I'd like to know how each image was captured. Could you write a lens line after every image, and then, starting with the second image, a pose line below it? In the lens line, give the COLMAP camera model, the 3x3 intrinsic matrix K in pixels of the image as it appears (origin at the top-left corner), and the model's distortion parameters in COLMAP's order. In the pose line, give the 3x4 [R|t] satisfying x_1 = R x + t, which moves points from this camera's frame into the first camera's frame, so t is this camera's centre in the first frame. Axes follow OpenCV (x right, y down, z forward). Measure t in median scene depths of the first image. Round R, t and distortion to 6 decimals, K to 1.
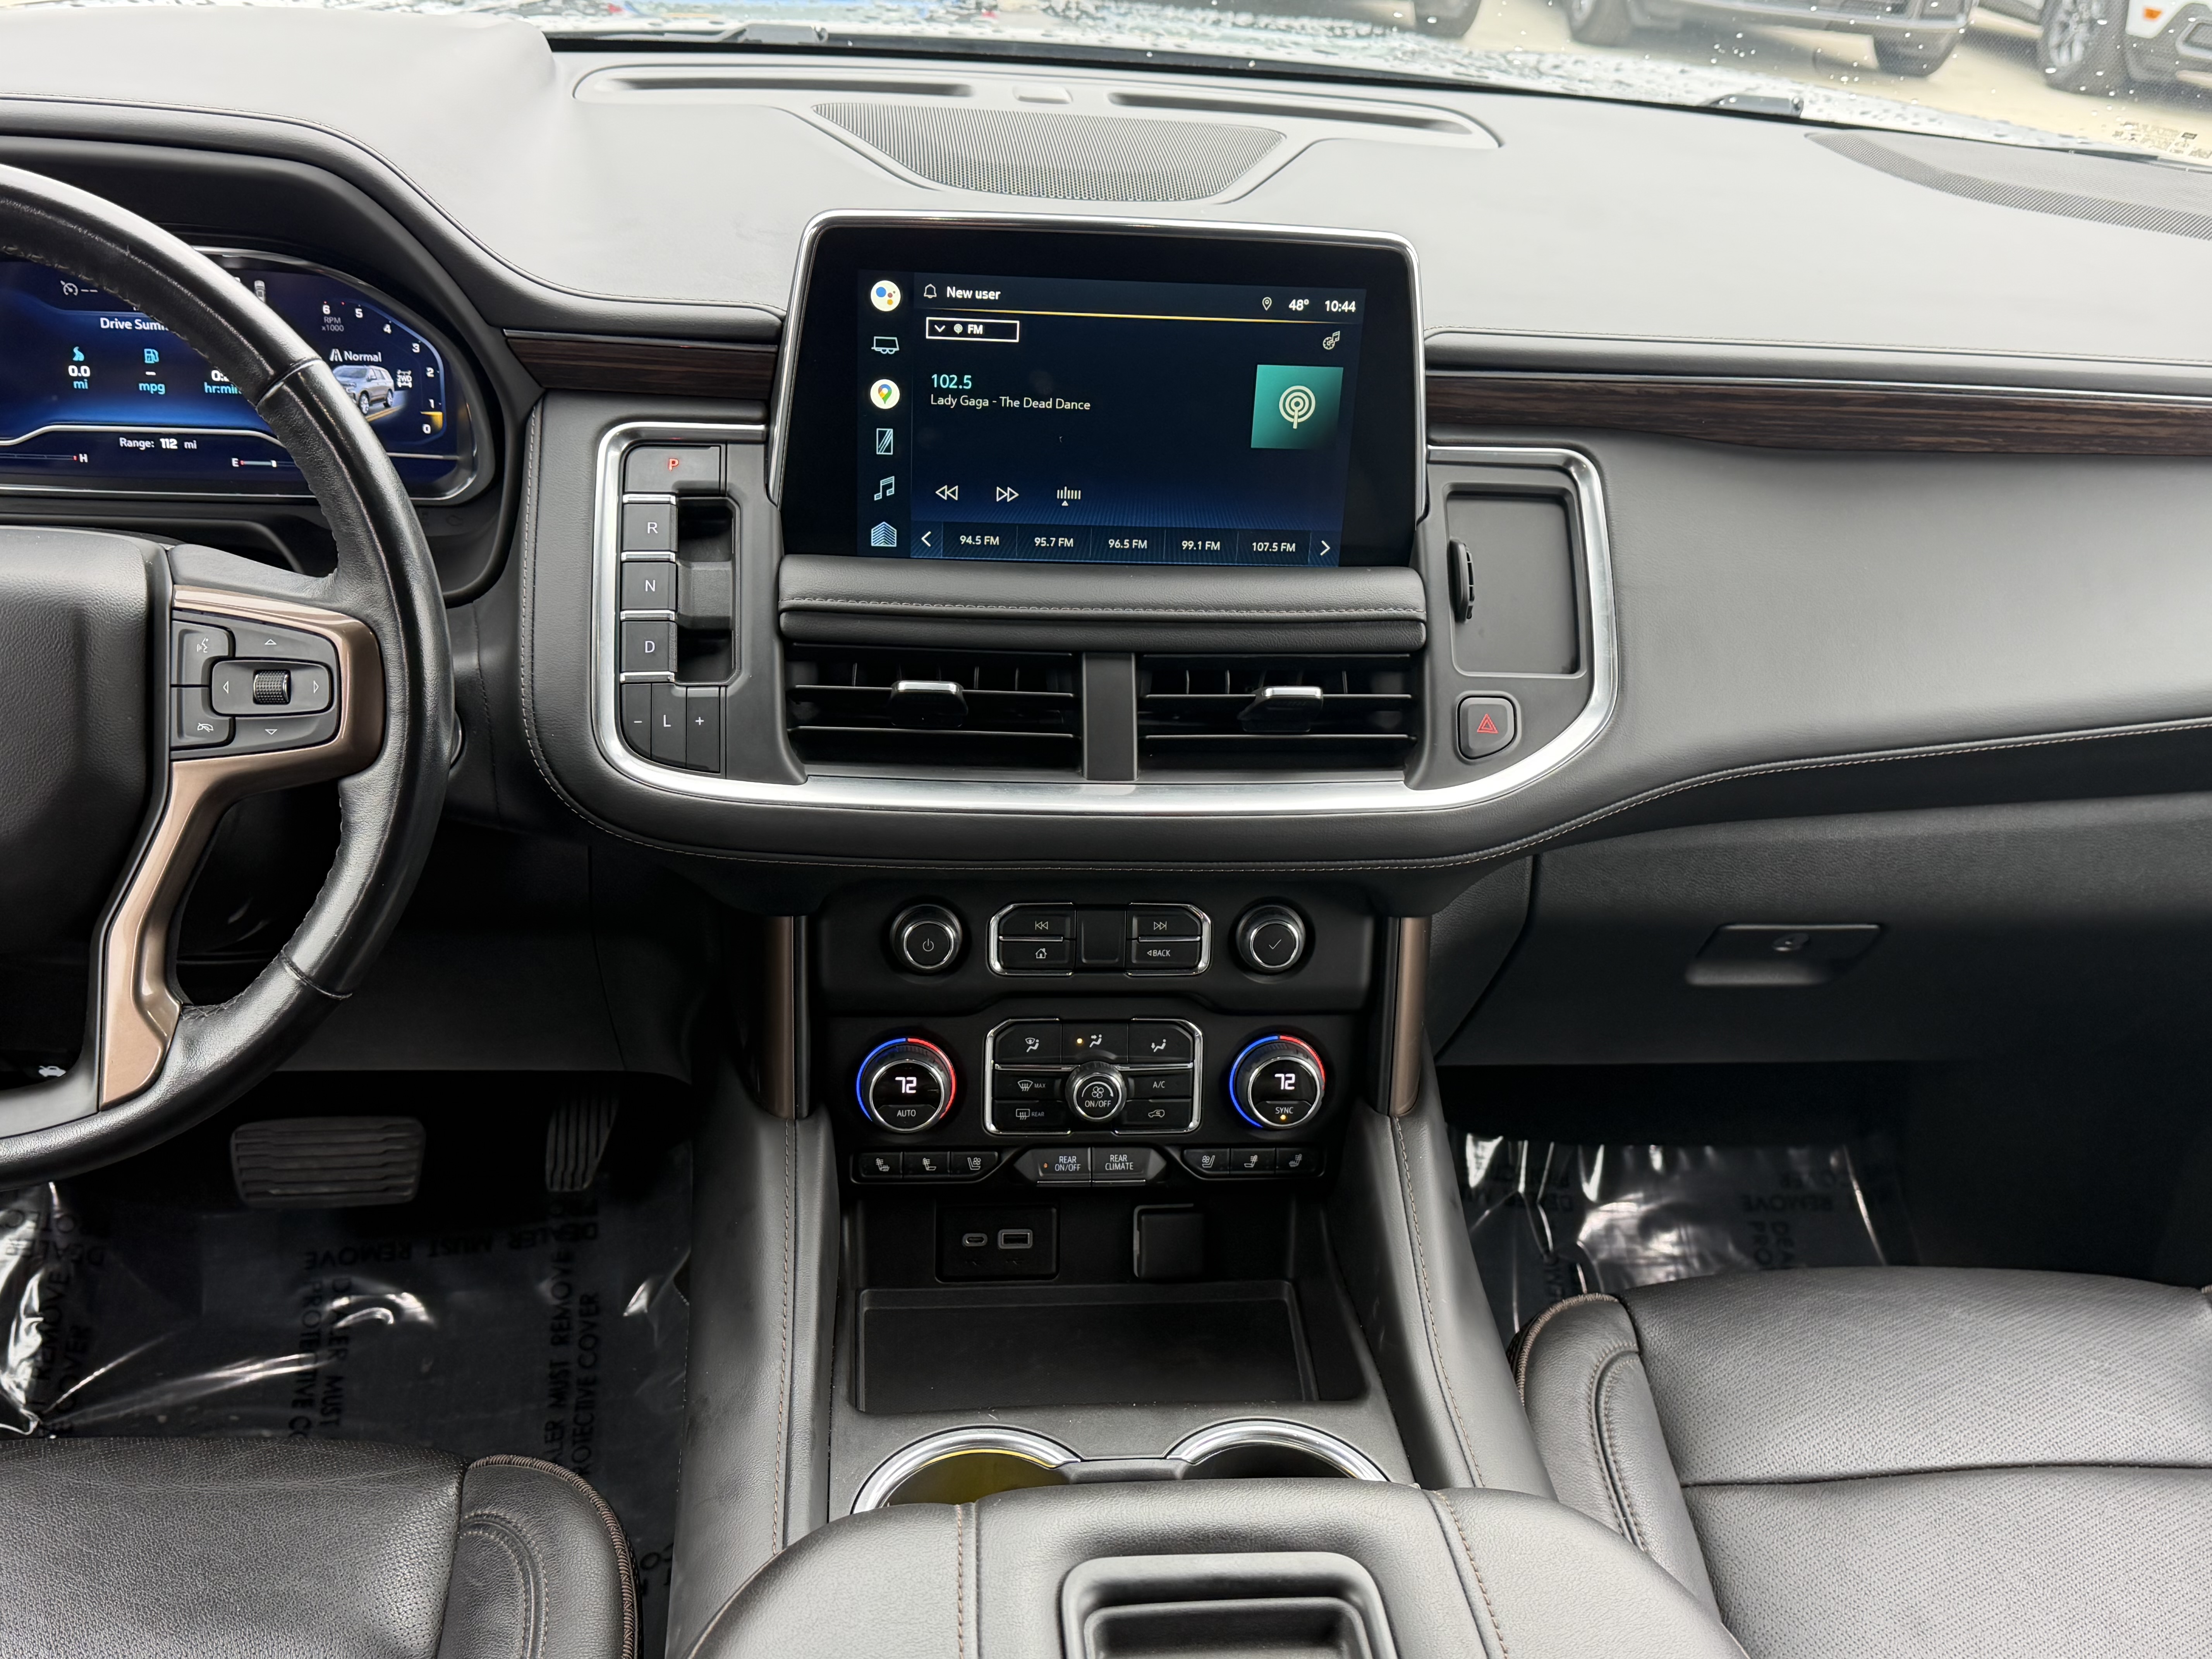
lens RADIAL K [[2169.5, 0, 1091.6], [0, 2169.5, 832.4], [0, 0, 1]] dist [0.208938, -0.455232]
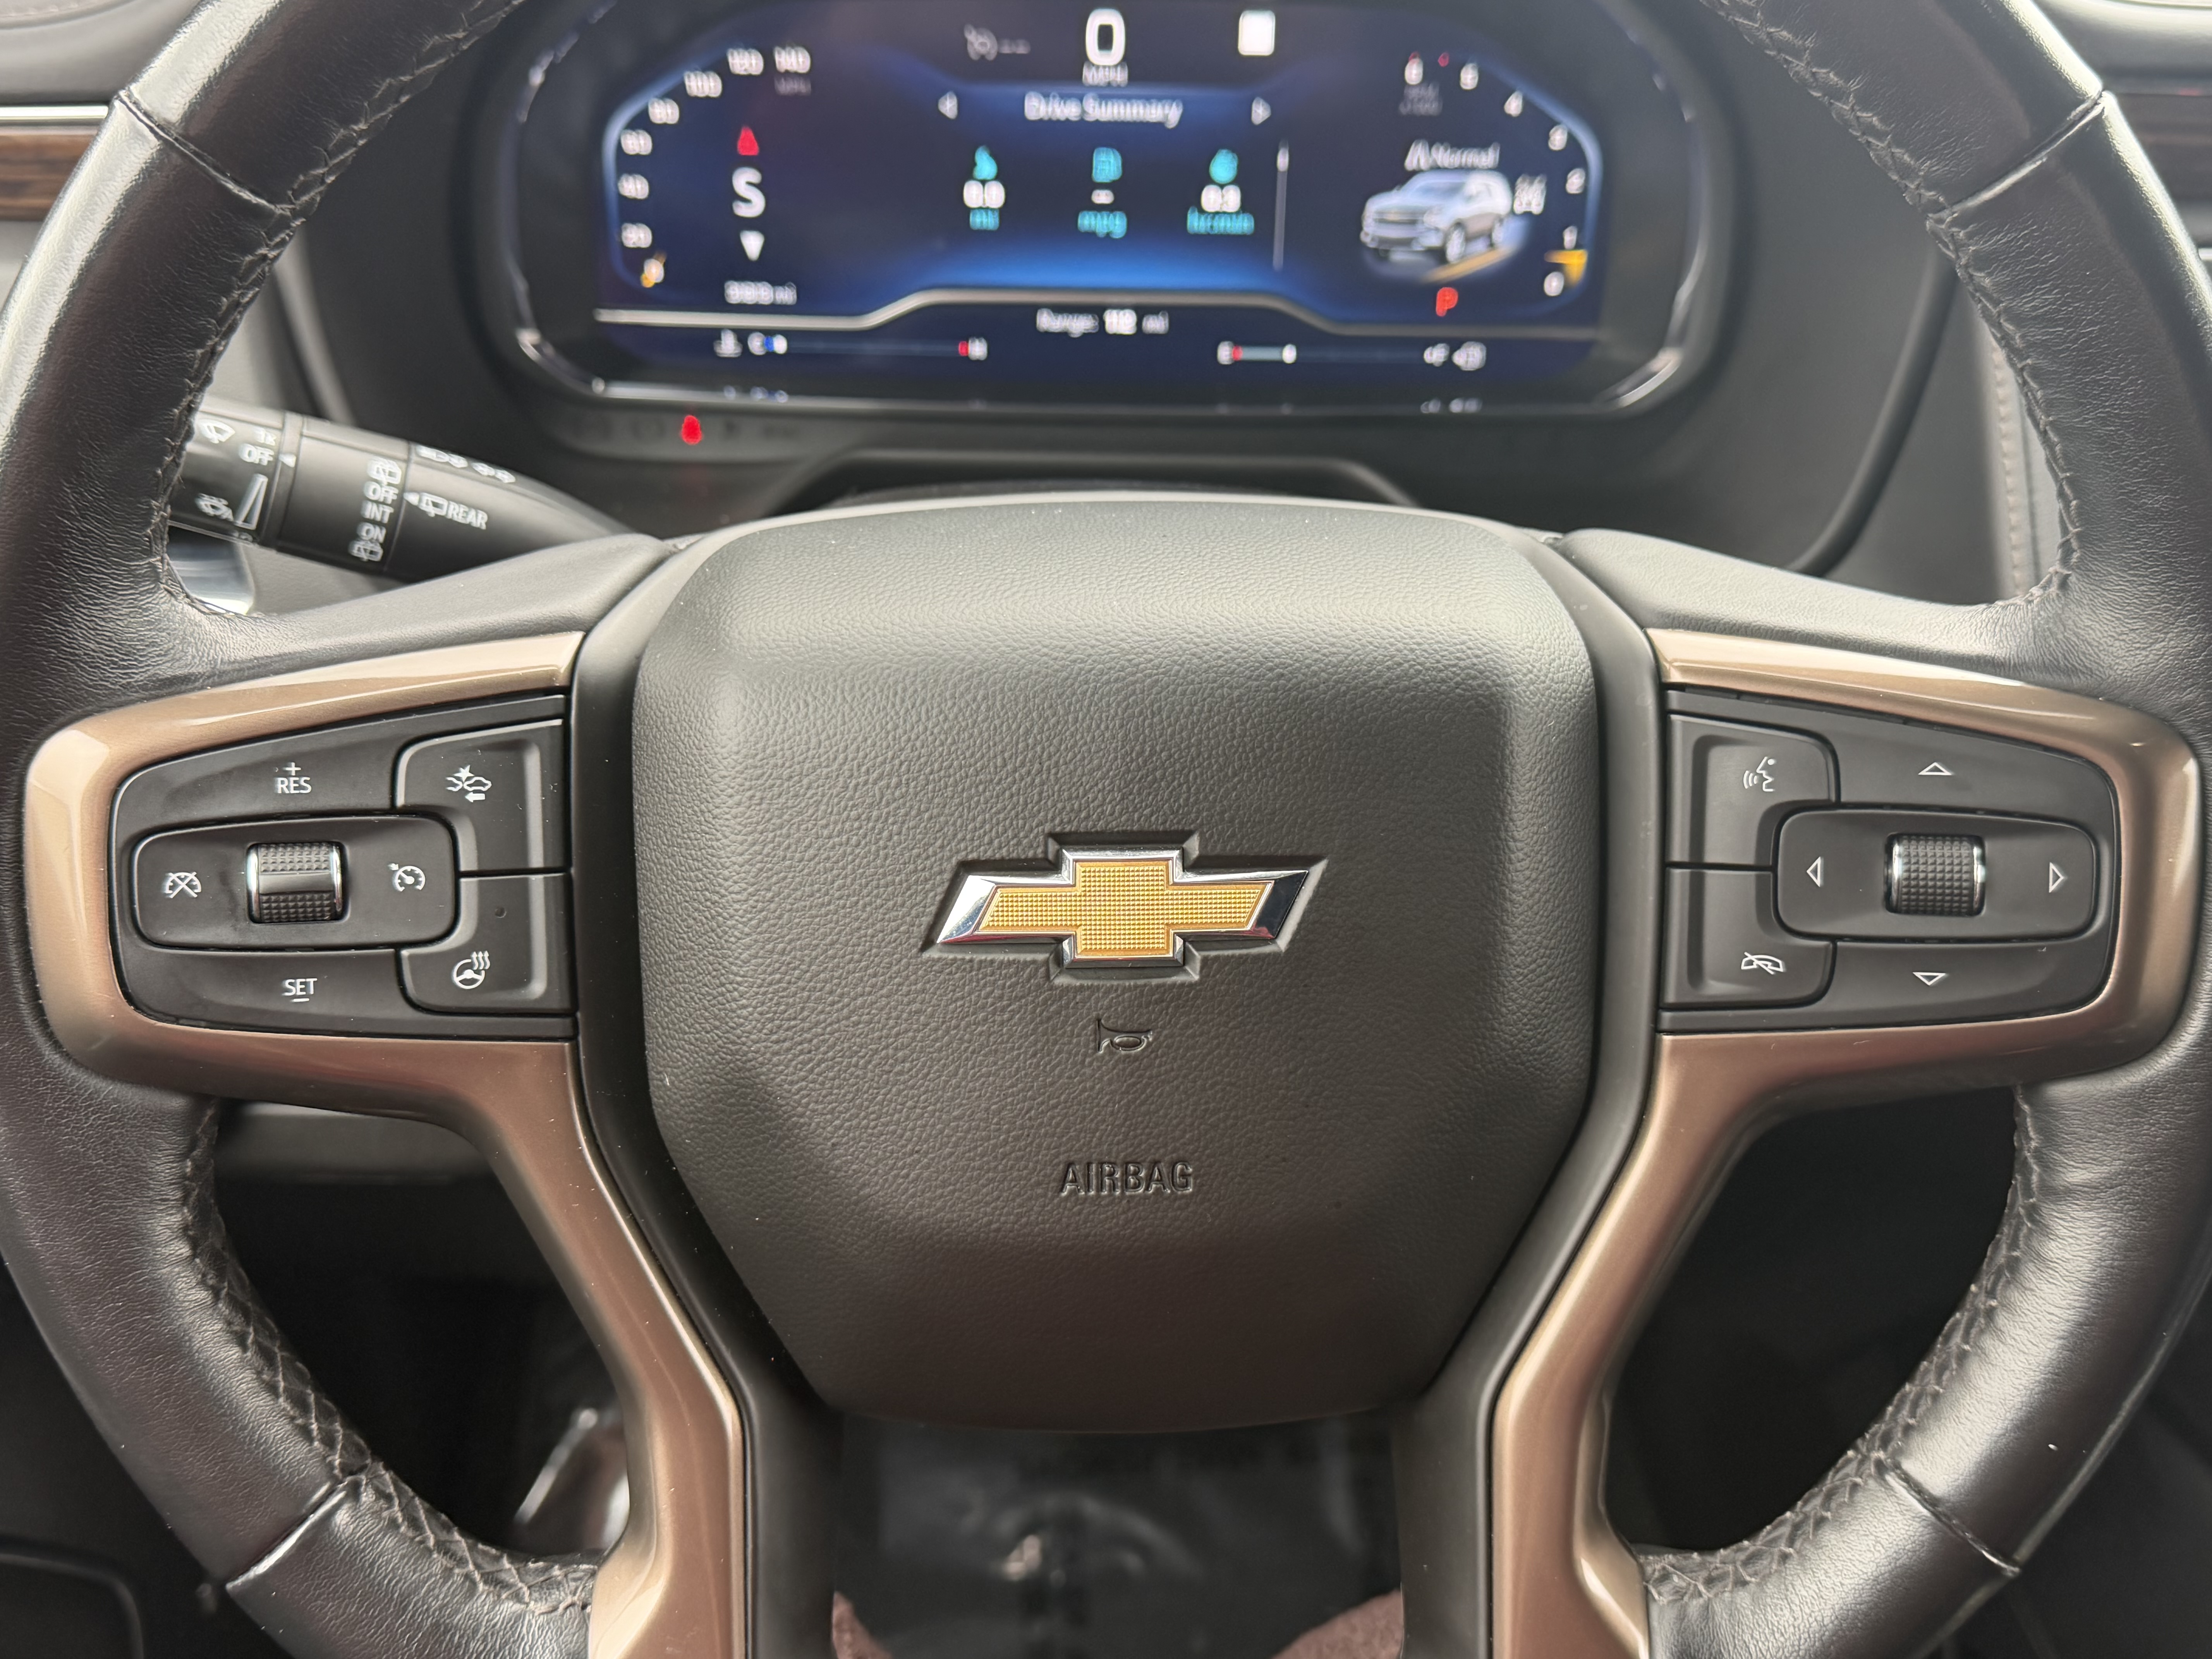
lens RADIAL K [[2171.9, 0, 1087.5], [0, 2171.9, 823.2], [0, 0, 1]] dist [0.180941, -0.488347]
pose [[0.995824, 0.008497, -0.090897, -0.410594], [-0.004200, 0.998869, 0.047361, -0.078961], [0.091197, -0.046781, 0.994733, 0.469069]]
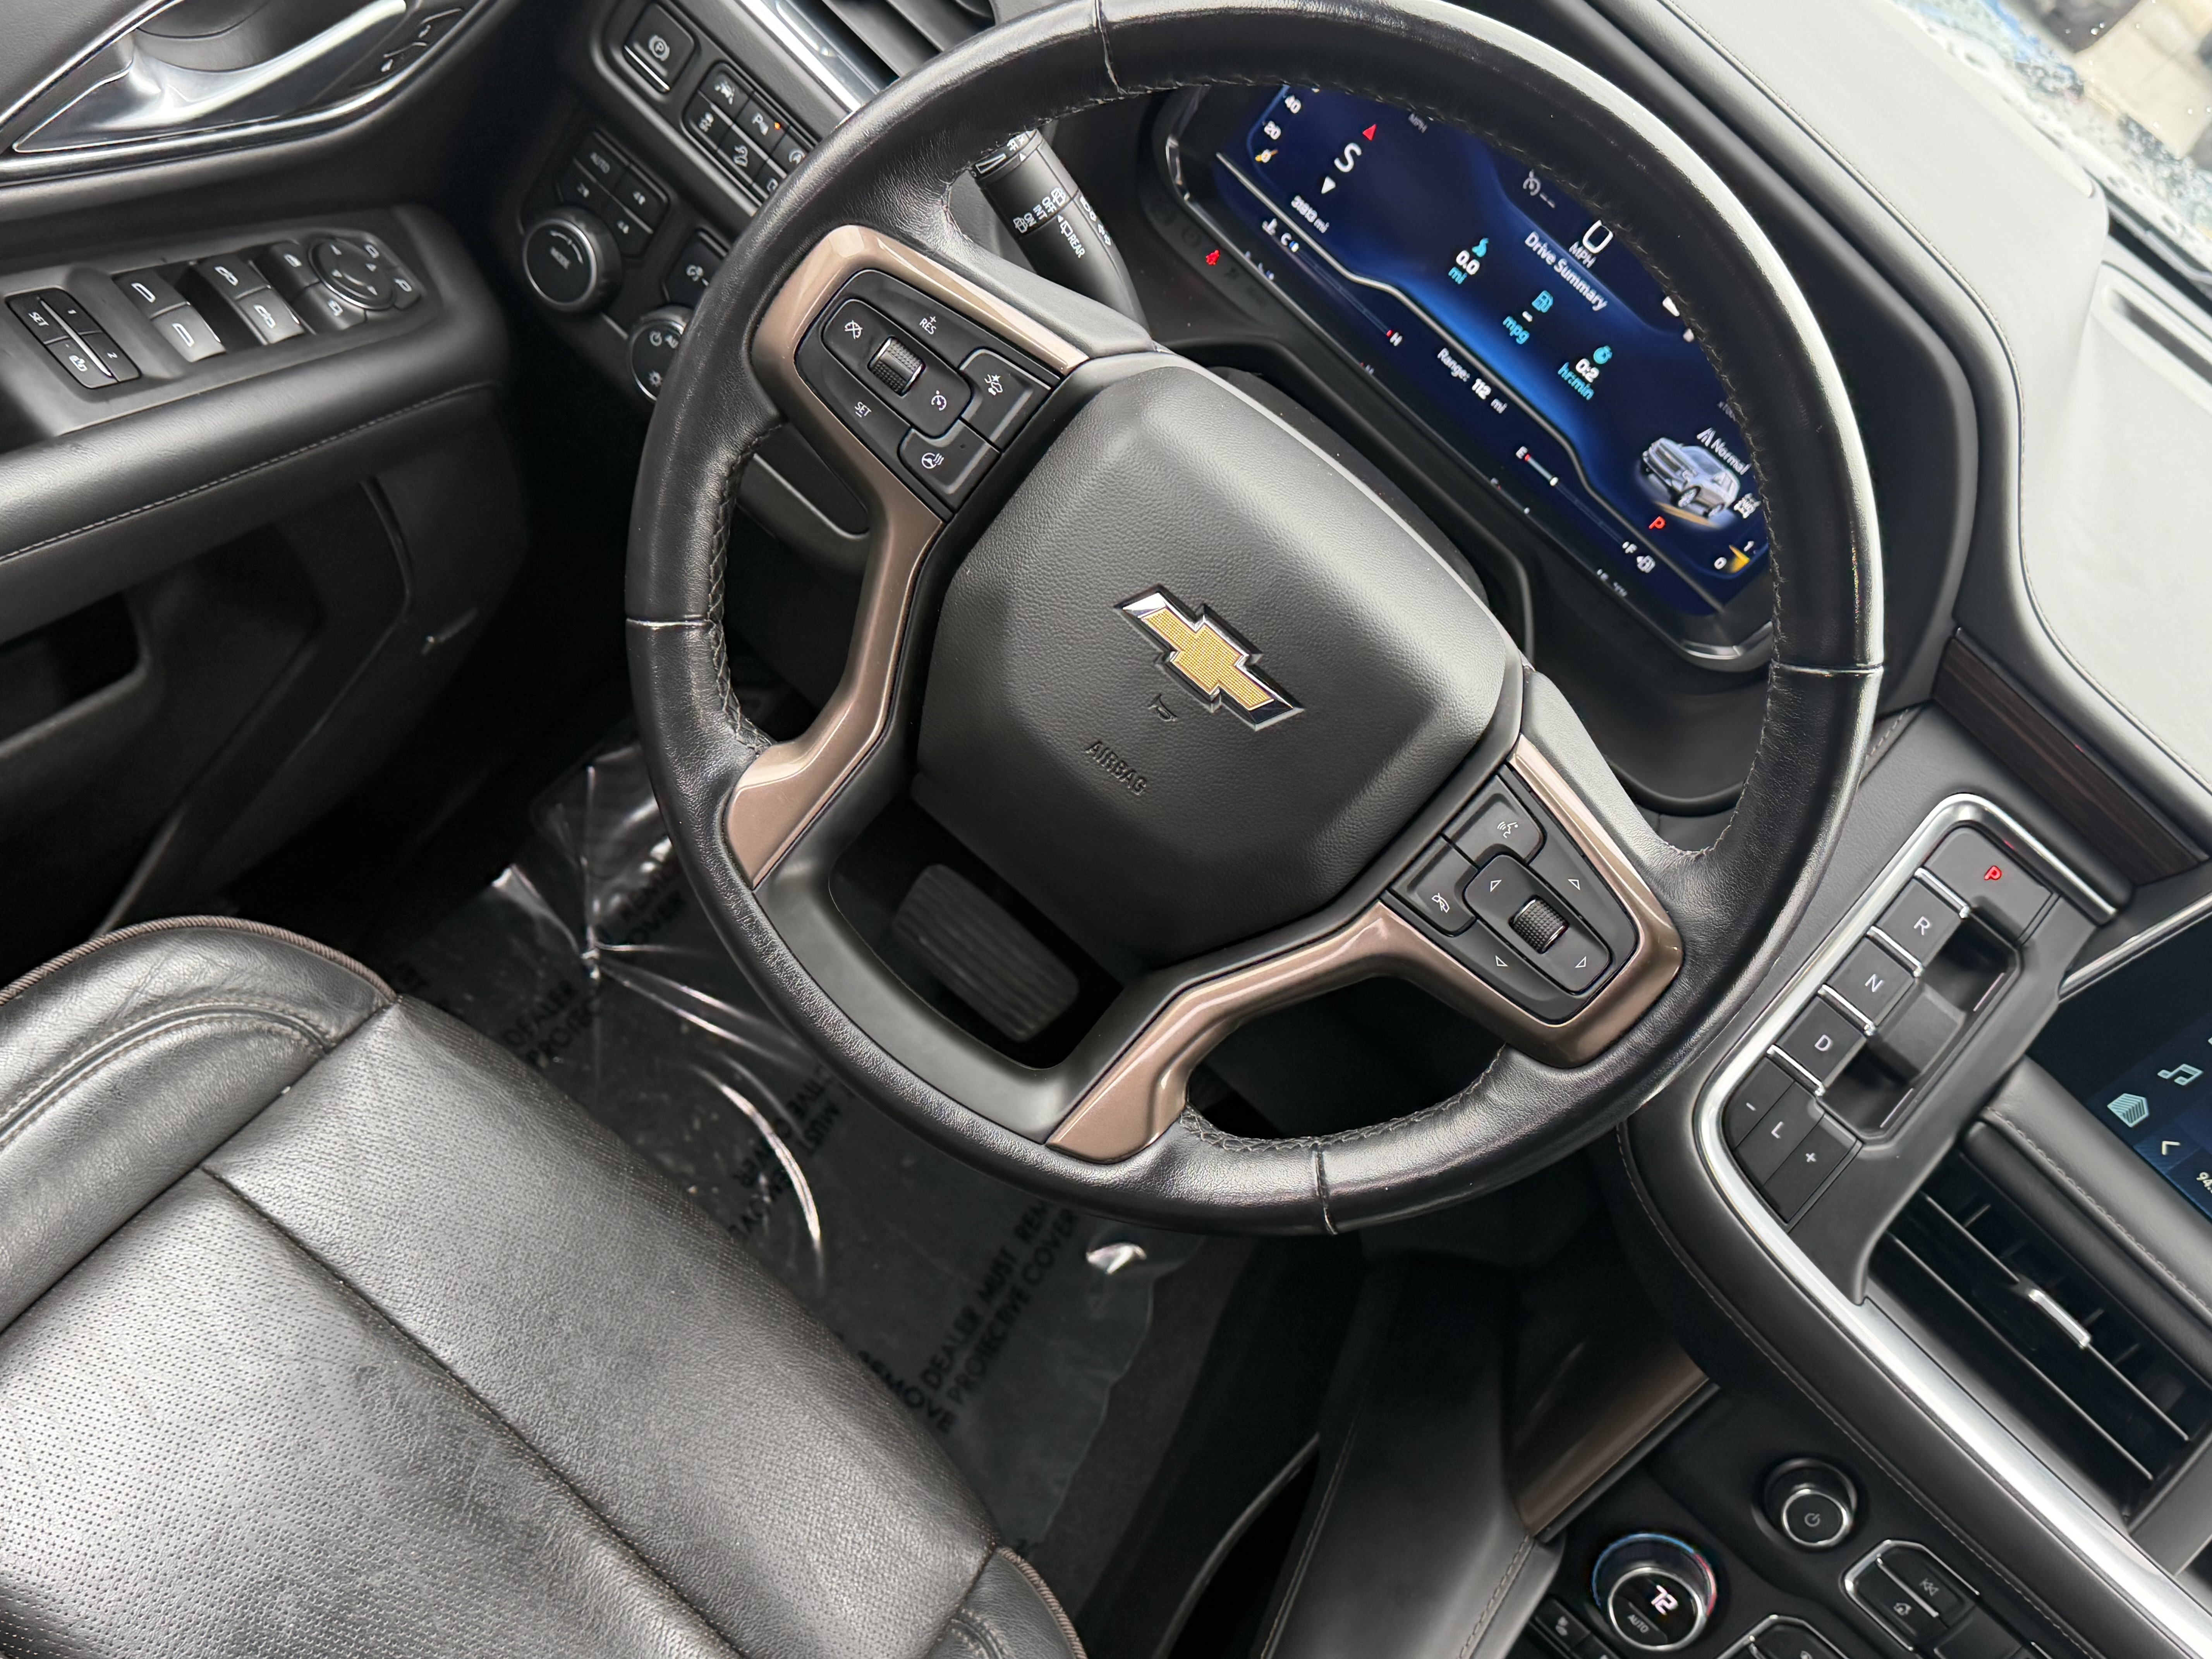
lens RADIAL K [[2169.5, 0, 1091.6], [0, 2169.5, 832.4], [0, 0, 1]] dist [0.208938, -0.455232]
pose [[0.734889, 0.669793, -0.106377, -0.356004], [-0.653719, 0.741359, 0.151784, -0.087571], [0.180527, -0.042004, 0.982673, 0.150452]]
